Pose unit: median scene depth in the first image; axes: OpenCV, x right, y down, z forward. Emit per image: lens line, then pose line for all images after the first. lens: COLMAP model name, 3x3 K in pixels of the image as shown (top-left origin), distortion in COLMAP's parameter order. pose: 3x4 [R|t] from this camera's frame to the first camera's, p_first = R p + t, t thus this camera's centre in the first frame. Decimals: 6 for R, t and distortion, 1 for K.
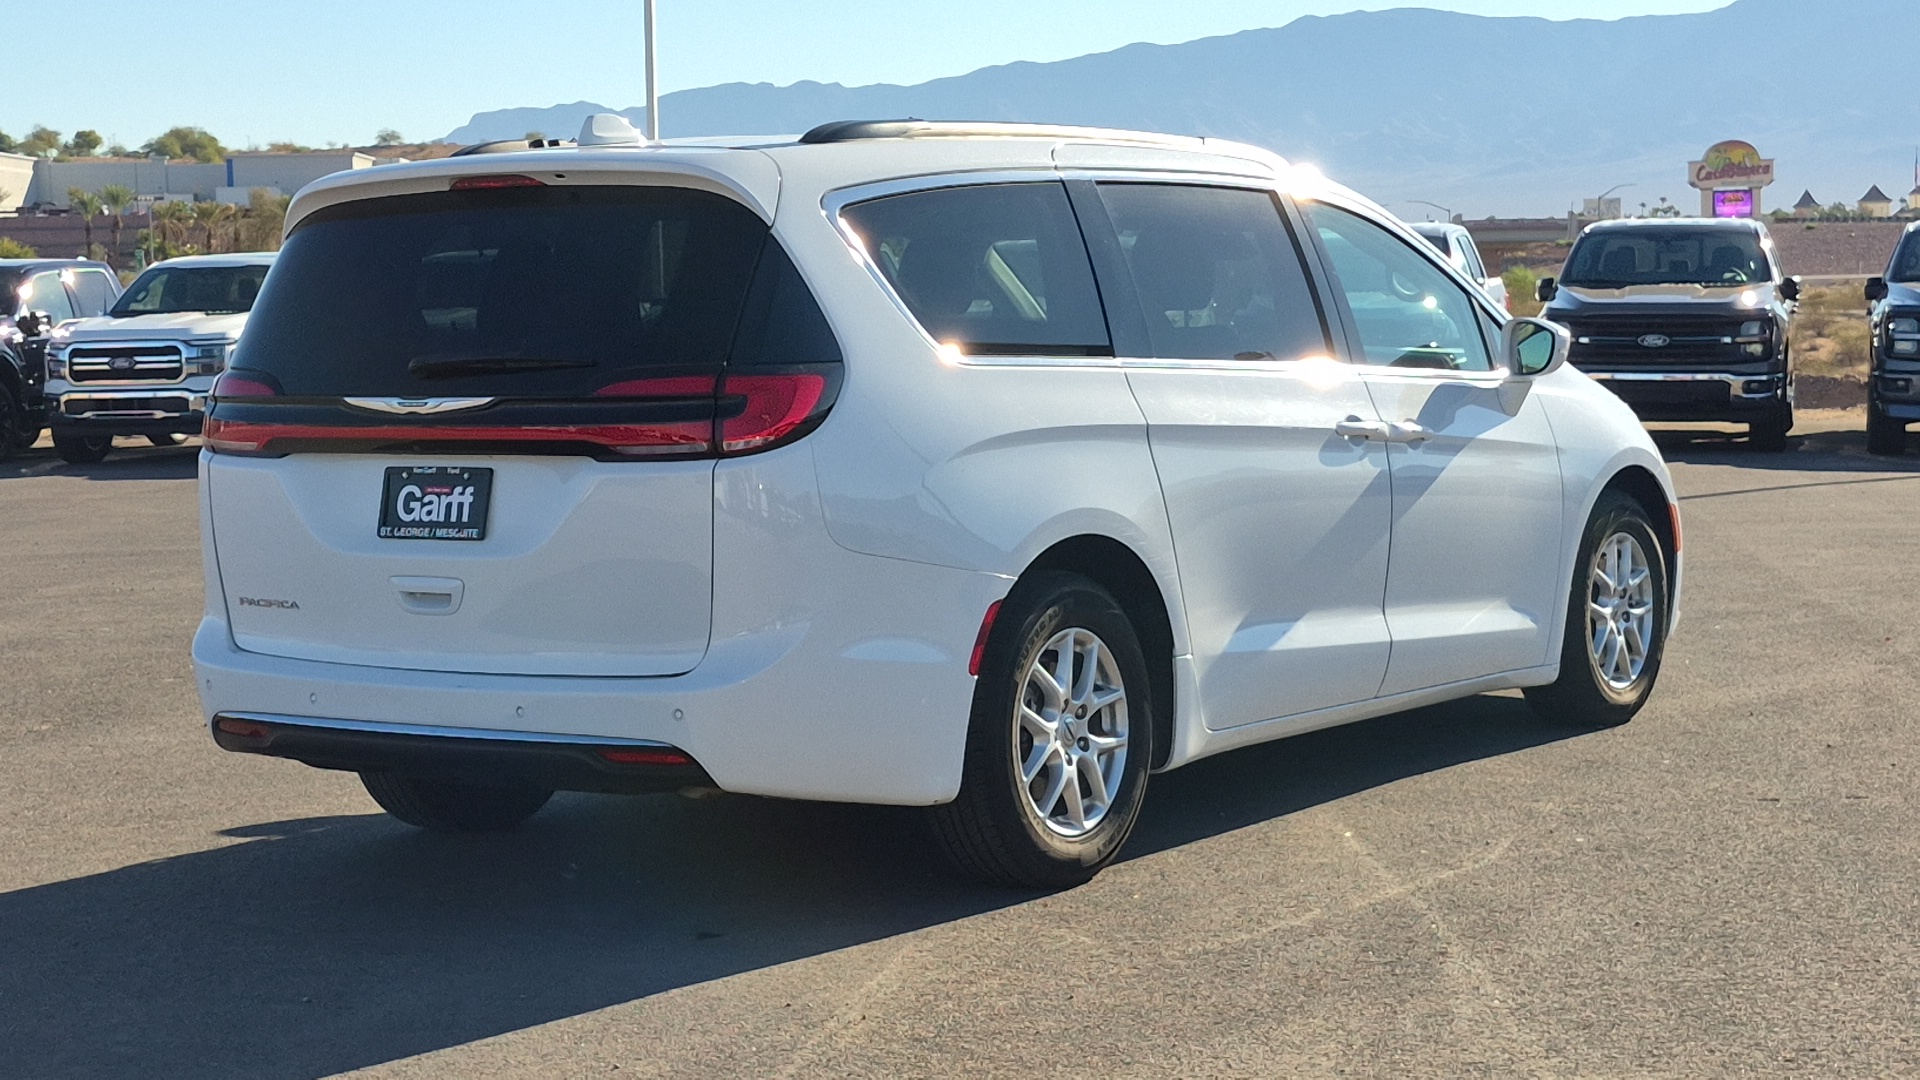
lens RADIAL K [[3449.9, 0, 1206.9], [0, 3449.9, 540.0], [0, 0, 1]] dist [0.233966, 0.252805]
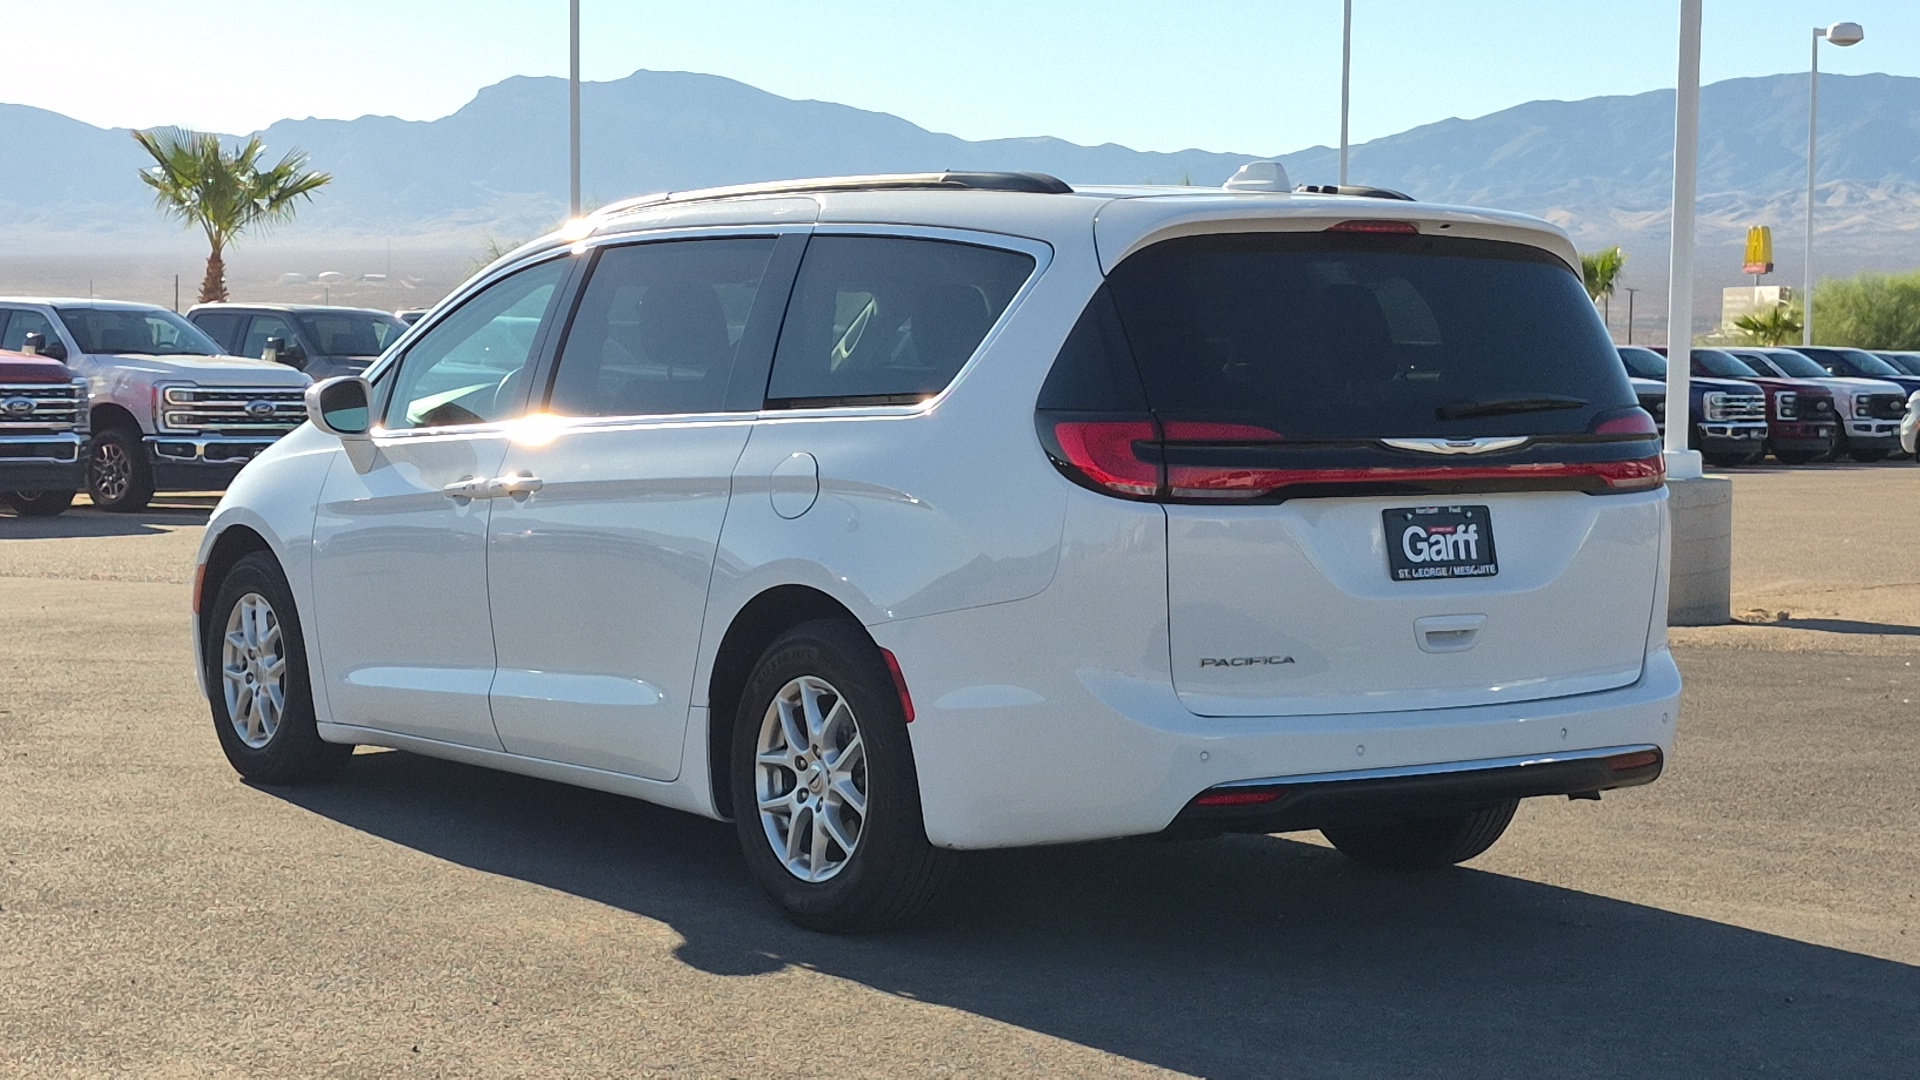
lens RADIAL K [[3282.6, 0, 960.0], [0, 3282.6, 540.0], [0, 0, 1]] dist [0.168753, 0.025376]
pose [[0.372531, -0.030200, 0.927528, -1.152531], [0.052922, 0.998535, 0.011256, -0.029243], [-0.926509, 0.044893, 0.373584, 0.765907]]
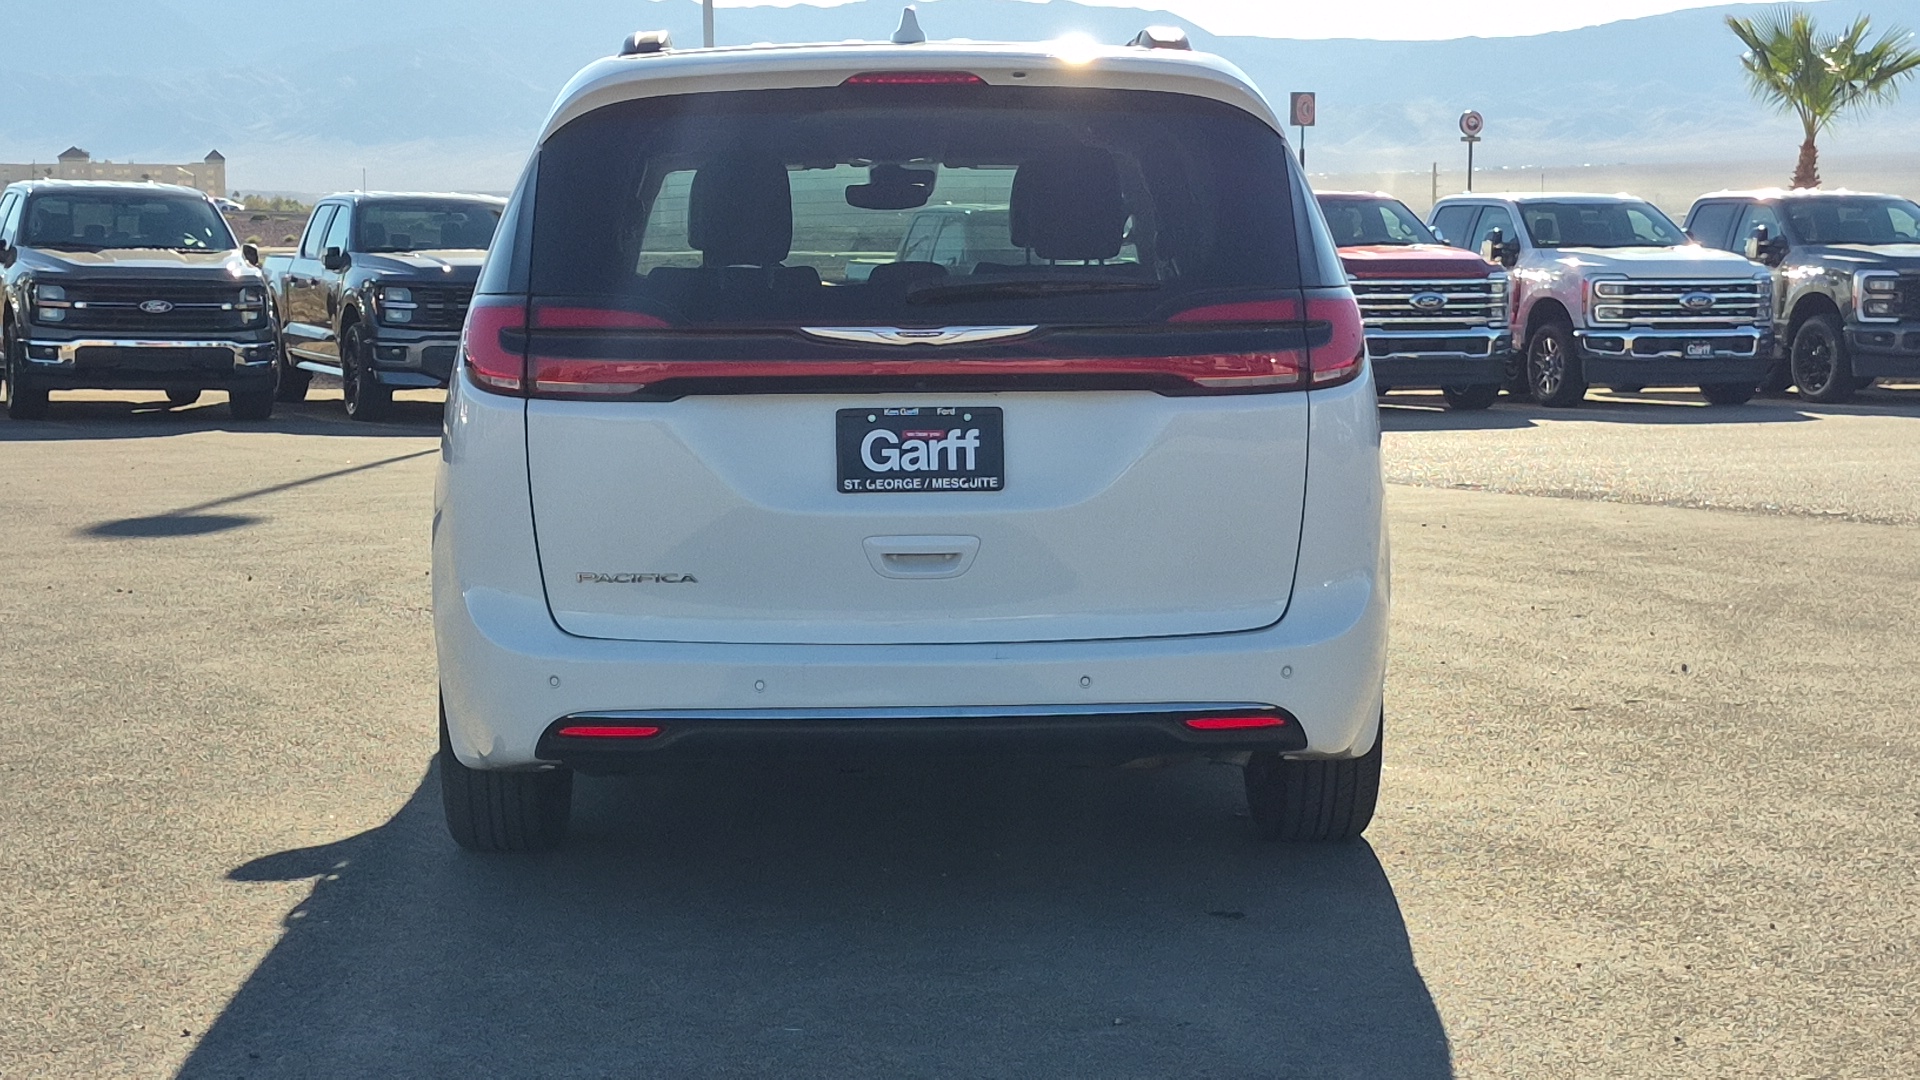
lens RADIAL K [[3282.6, 0, 960.0], [0, 3282.6, 540.0], [0, 0, 1]] dist [0.168753, 0.025376]
pose [[0.824835, -0.036102, 0.564219, -0.667153], [0.032093, 0.999340, 0.017028, -0.001691], [-0.564461, 0.004062, 0.825450, 0.321489]]
